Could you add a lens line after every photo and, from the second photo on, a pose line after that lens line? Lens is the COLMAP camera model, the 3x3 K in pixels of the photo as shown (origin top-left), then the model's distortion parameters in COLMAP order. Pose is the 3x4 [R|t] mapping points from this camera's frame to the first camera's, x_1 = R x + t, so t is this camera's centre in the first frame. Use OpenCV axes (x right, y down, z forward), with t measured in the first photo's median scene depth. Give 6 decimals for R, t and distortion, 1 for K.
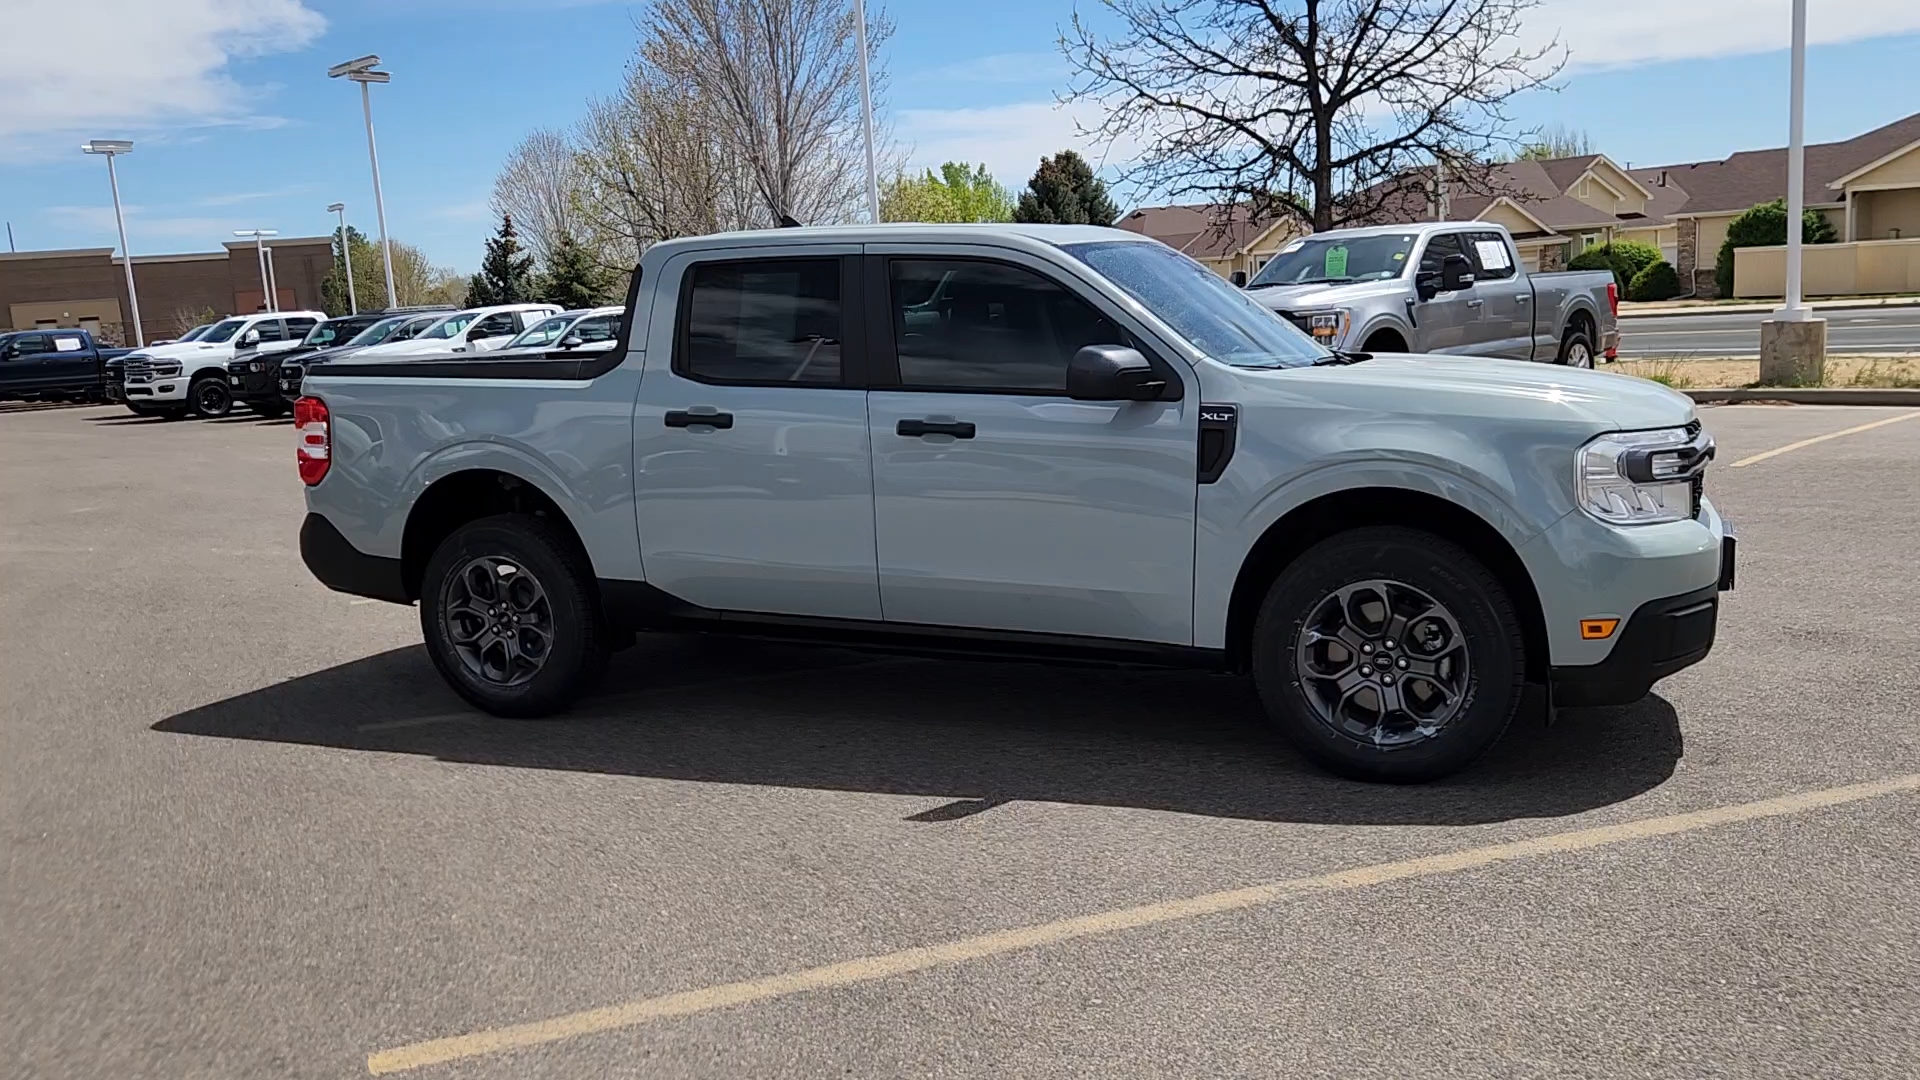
lens RADIAL K [[1627.5, 0, 948.5], [0, 1627.5, 551.6], [0, 0, 1]] dist [0.039675, -0.032572]
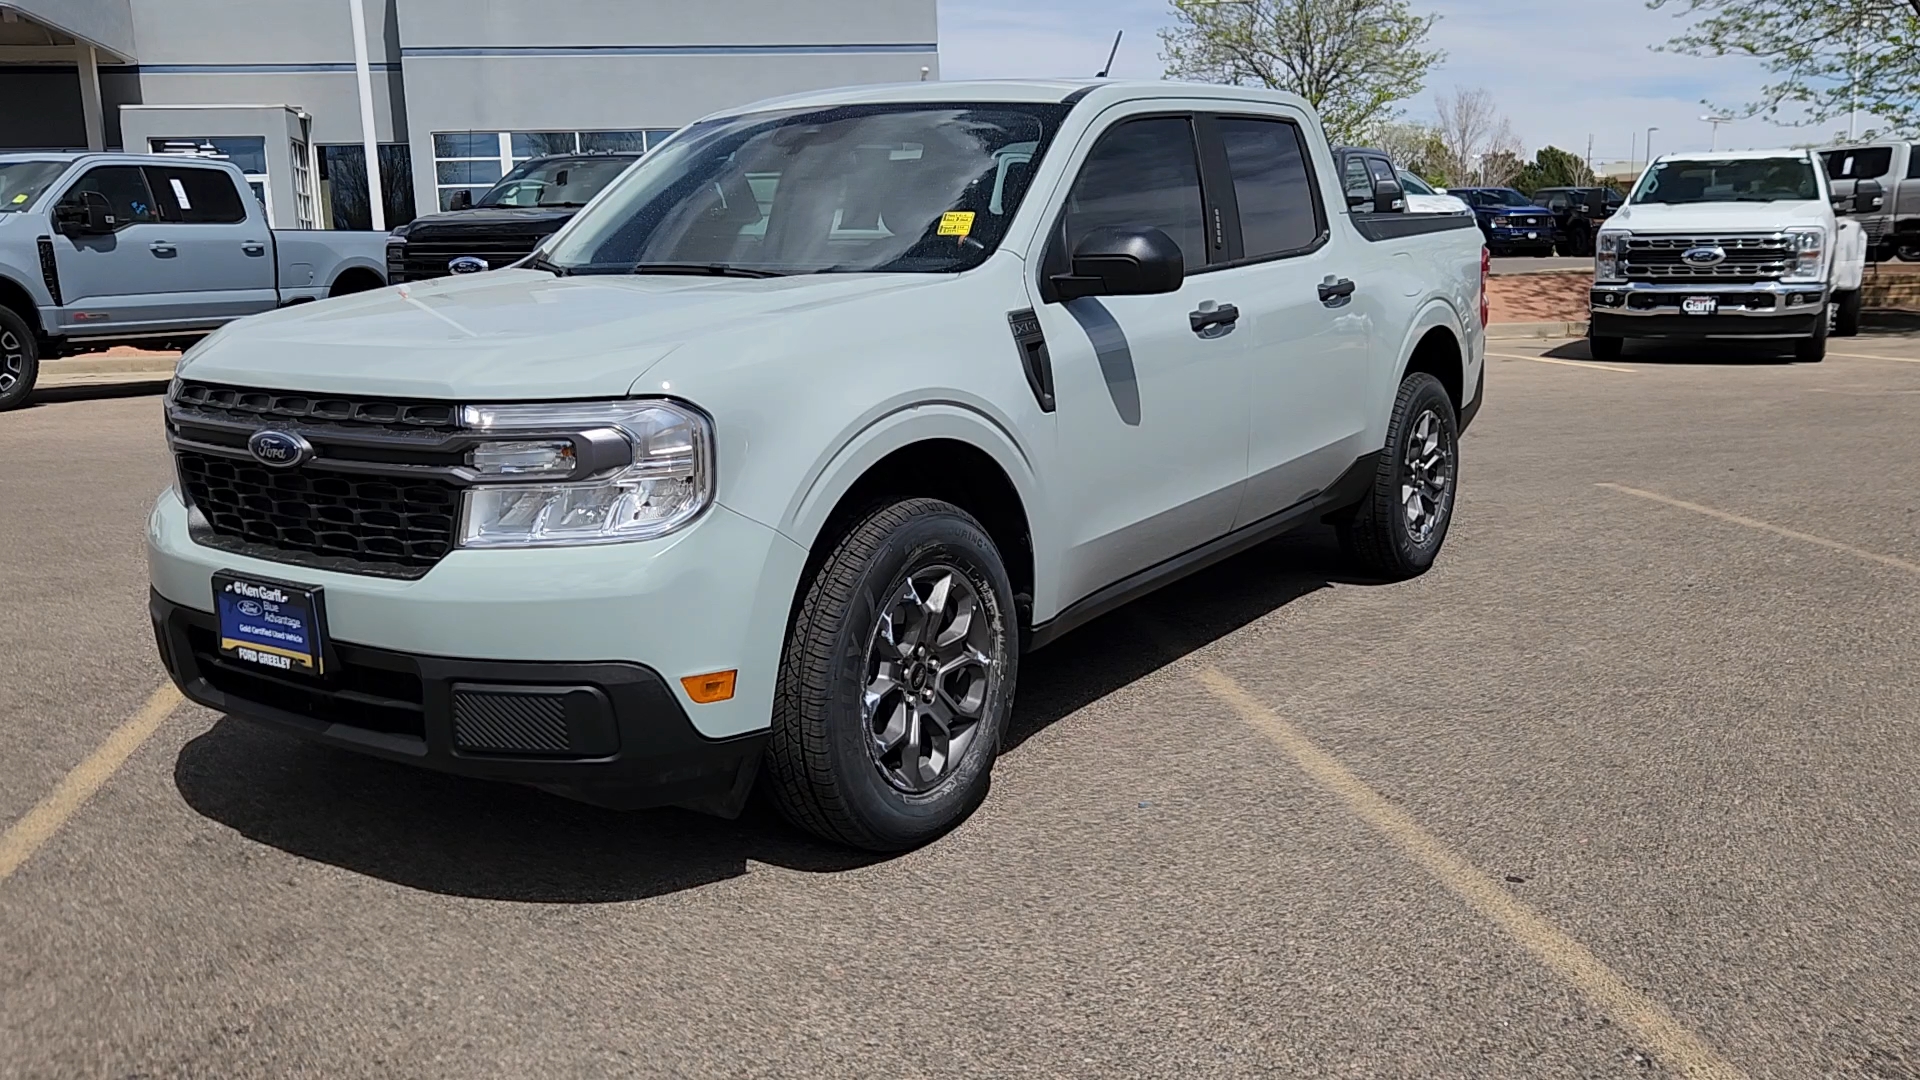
lens RADIAL K [[1627.5, 0, 940.9], [0, 1627.5, 545.9], [0, 0, 1]] dist [0.039675, -0.032572]
pose [[-0.193570, 0.232914, -0.953038, 0.926174], [-0.120993, 0.958328, 0.258781, -0.199061], [0.973597, 0.165403, -0.157323, 1.225456]]
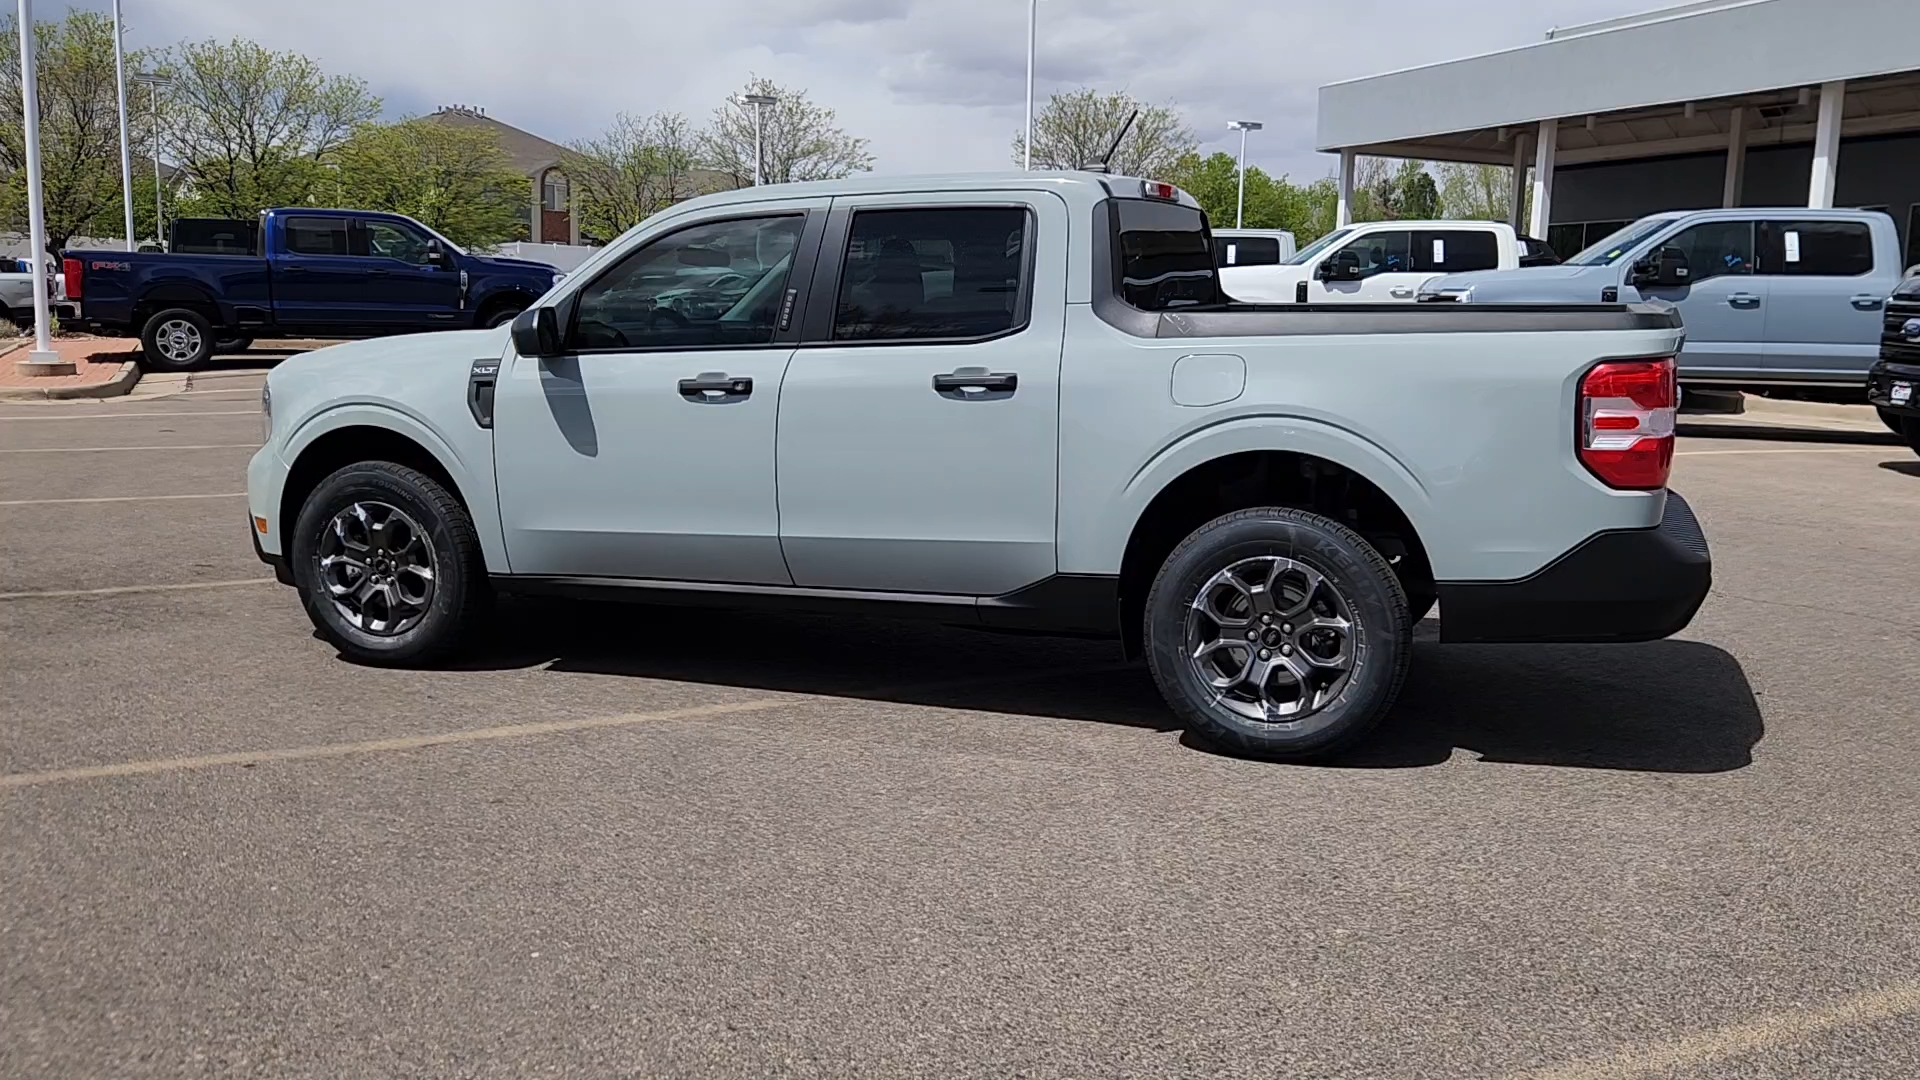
lens RADIAL K [[1627.5, 0, 952.1], [0, 1627.5, 540.7], [0, 0, 1]] dist [0.039675, -0.032572]
pose [[-0.997949, 0.044934, -0.045604, 0.038517], [0.028812, 0.951320, 0.306855, -0.314769], [0.057172, 0.304911, -0.950663, 2.128624]]
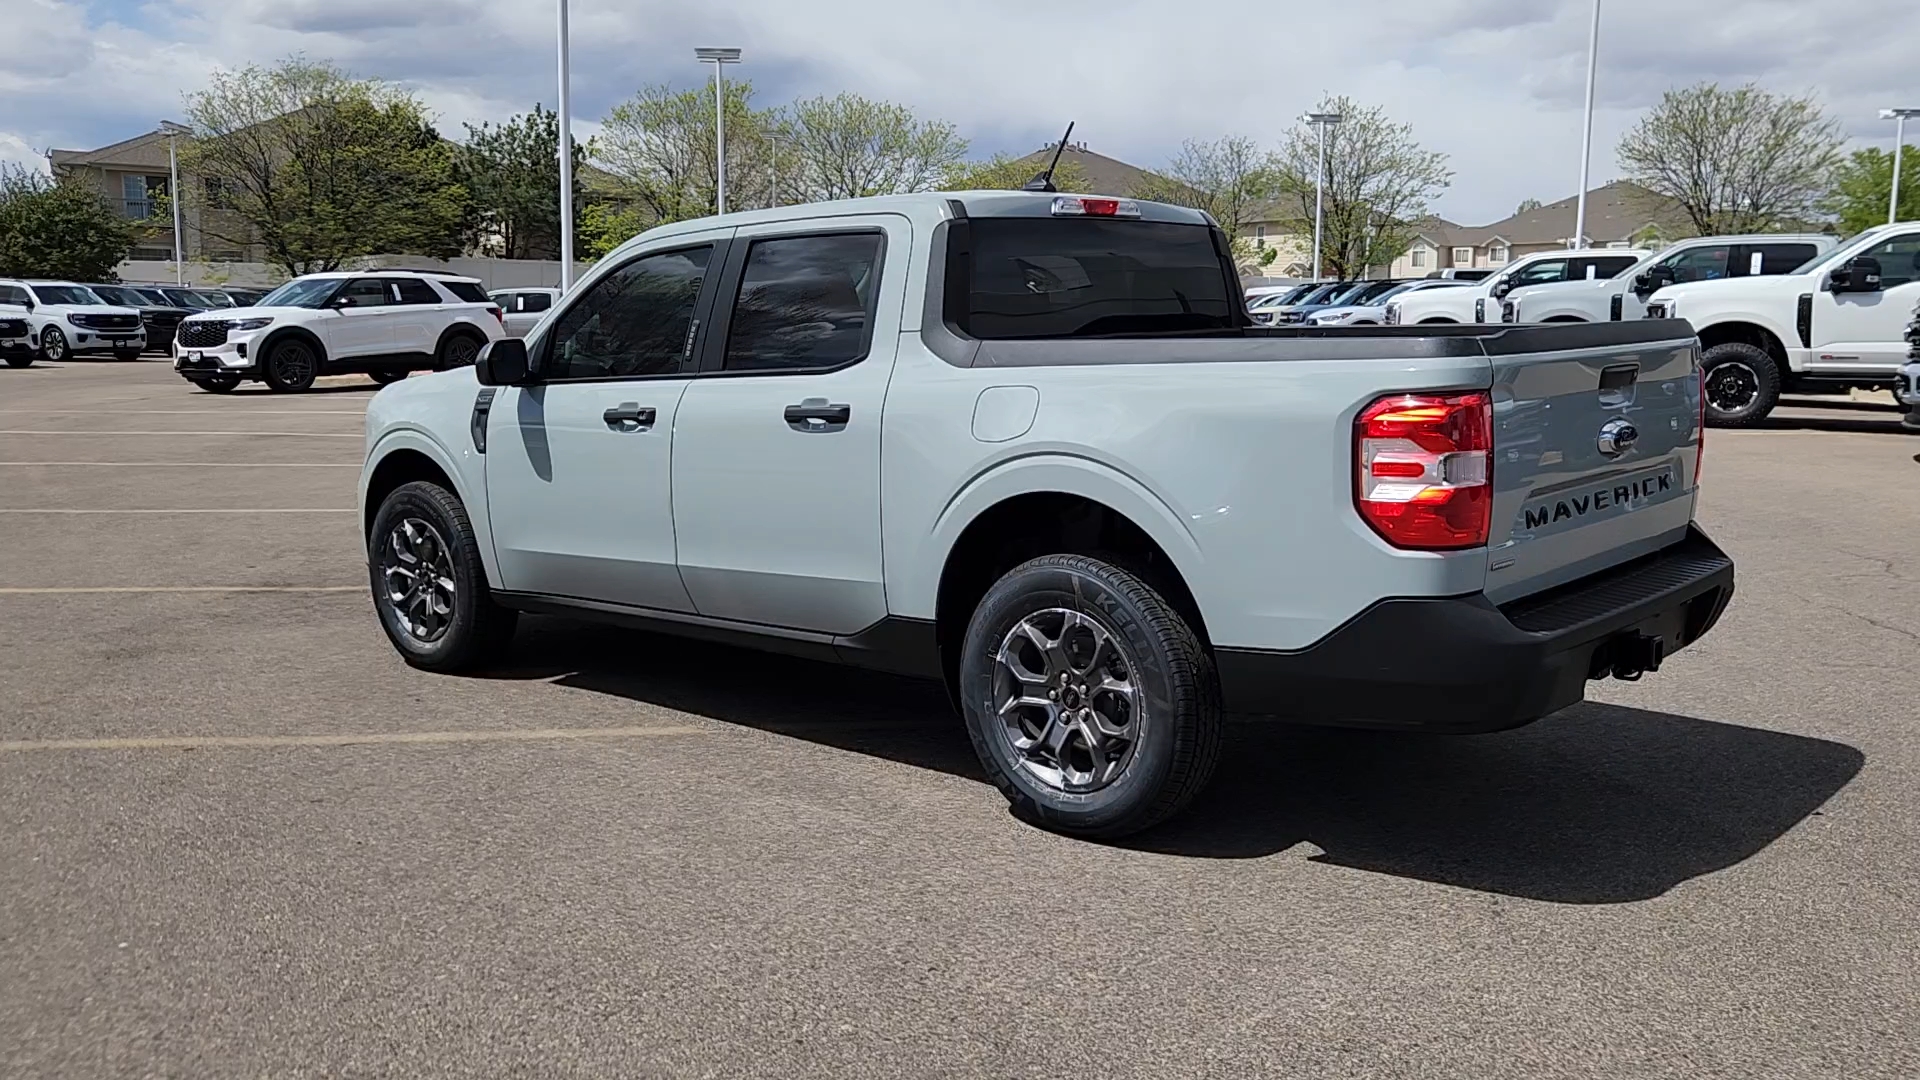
lens RADIAL K [[1627.5, 0, 954.1], [0, 1627.5, 541.1], [0, 0, 1]] dist [0.039675, -0.032572]
pose [[-0.948659, 0.009029, 0.316171, -0.351722], [0.099044, 0.957802, 0.269826, -0.284908], [-0.300393, 0.287288, -0.909522, 2.039818]]
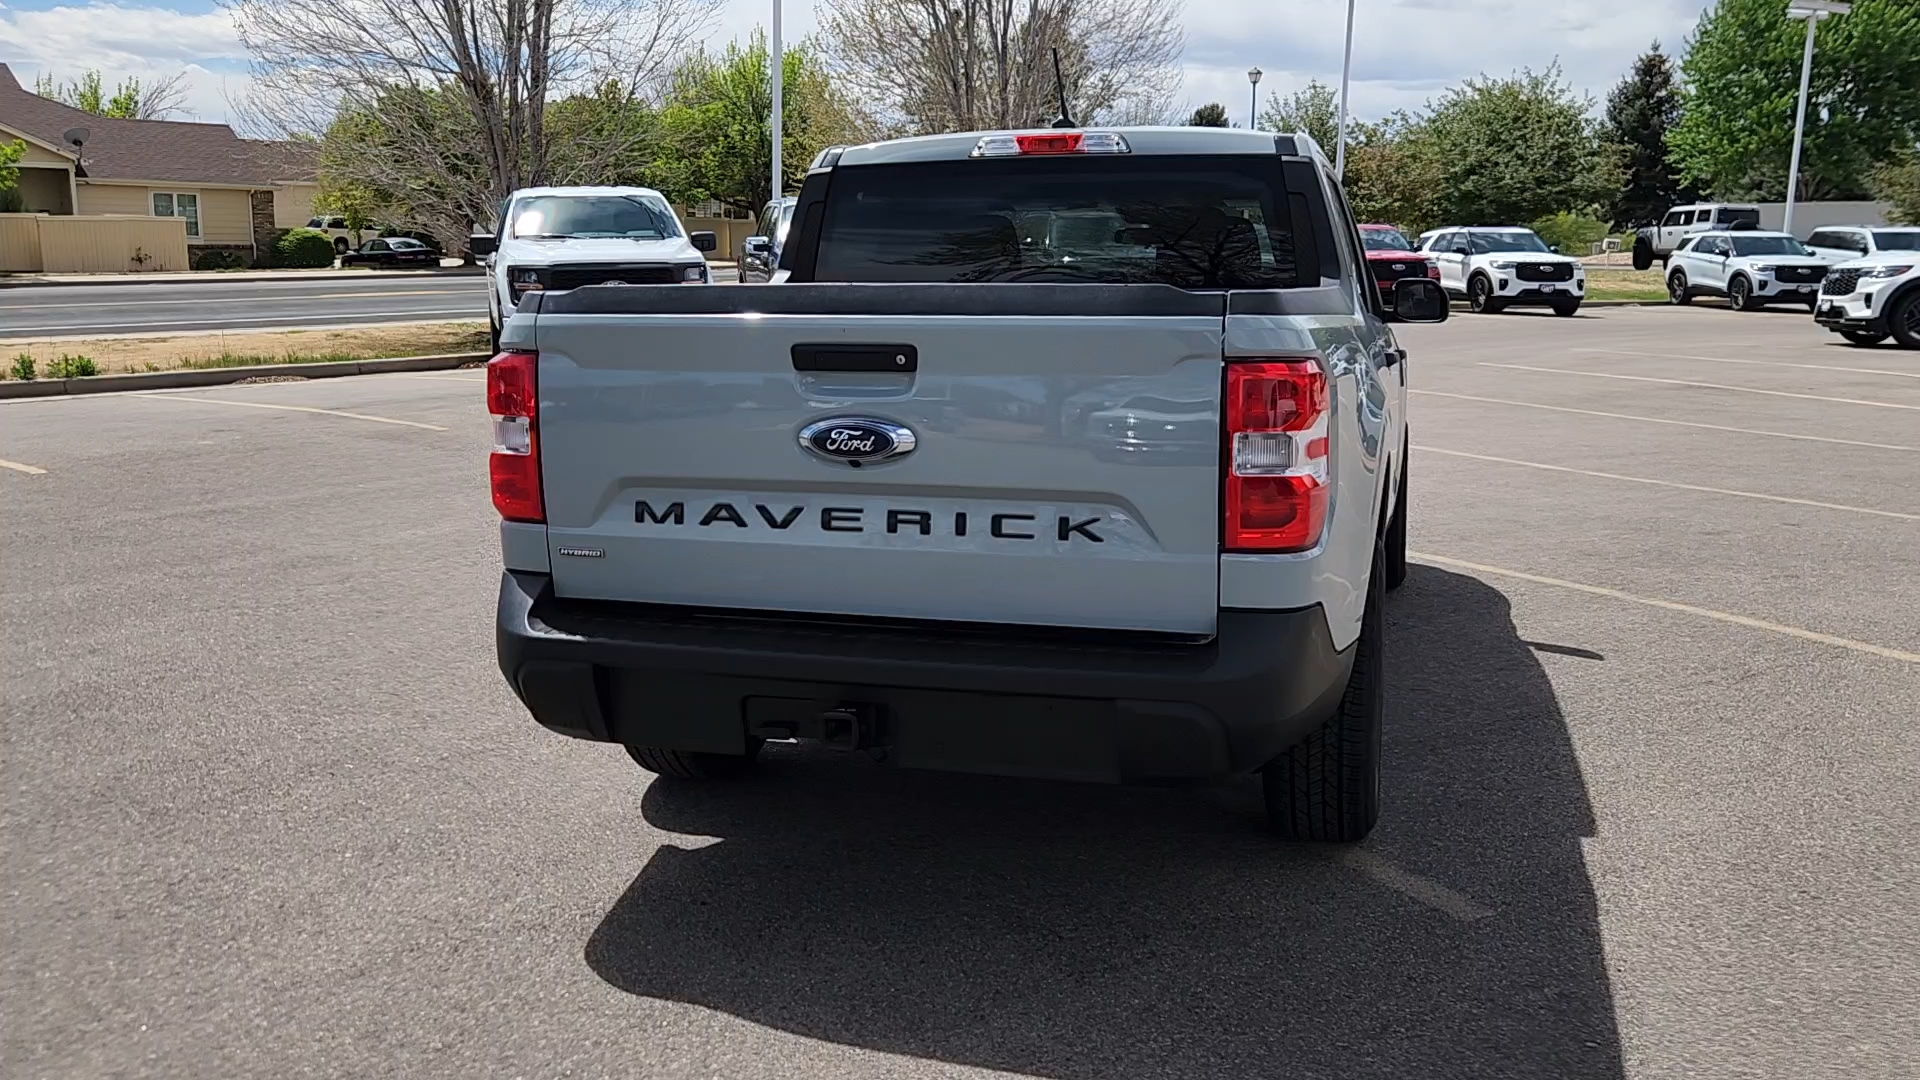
lens RADIAL K [[1627.5, 0, 949.0], [0, 1627.5, 550.3], [0, 0, 1]] dist [0.039675, -0.032572]
pose [[-0.126710, -0.129912, 0.983396, -0.947464], [0.153750, 0.976833, 0.148856, -0.142055], [-0.979952, 0.170059, -0.103800, 1.301695]]
